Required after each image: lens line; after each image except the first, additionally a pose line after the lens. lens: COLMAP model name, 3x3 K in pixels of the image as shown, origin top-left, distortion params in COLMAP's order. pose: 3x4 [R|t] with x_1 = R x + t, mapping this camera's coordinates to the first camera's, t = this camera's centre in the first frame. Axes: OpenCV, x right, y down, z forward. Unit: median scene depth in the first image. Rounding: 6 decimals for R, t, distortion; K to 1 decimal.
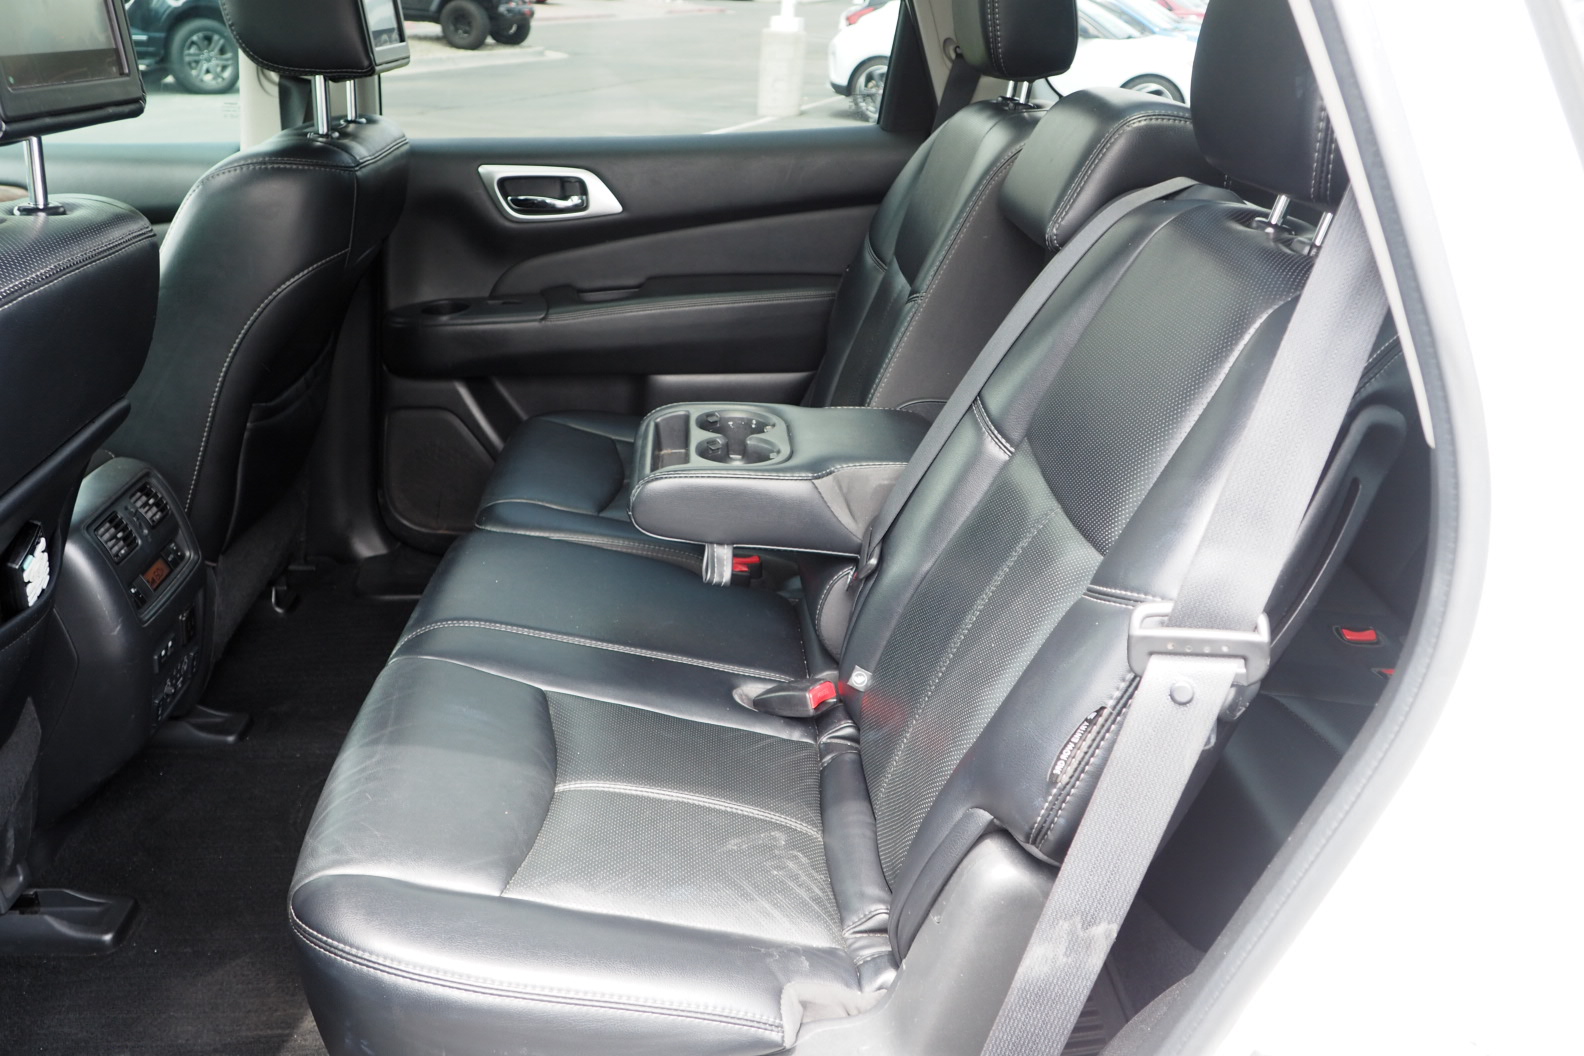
lens RADIAL K [[1309.3, 0, 792.0], [0, 1309.3, 528.0], [0, 0, 1]] dist [-0.028298, 0.001141]
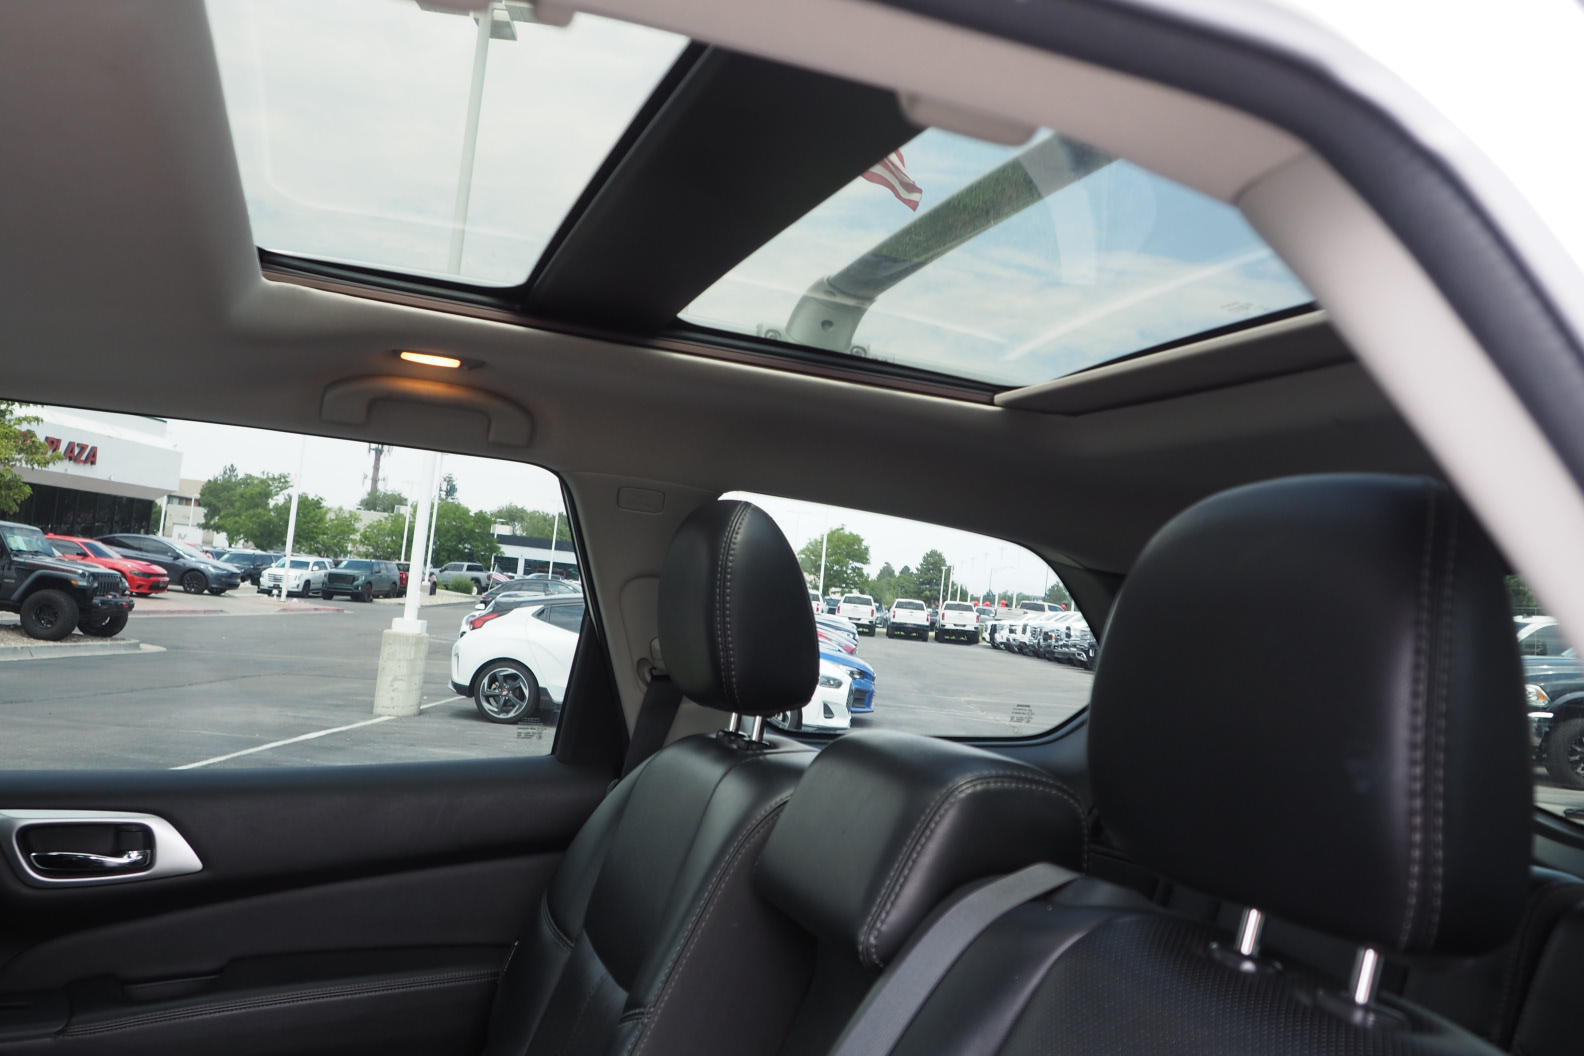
lens RADIAL K [[1313.0, 0, 796.7], [0, 1313.0, 558.1], [0, 0, 1]] dist [-0.005560, 0.004161]
pose [[0.959003, 0.045010, 0.279797, -0.024246], [0.074152, 0.913056, -0.401036, -0.082431], [-0.273522, 0.405342, 0.872286, 0.195076]]
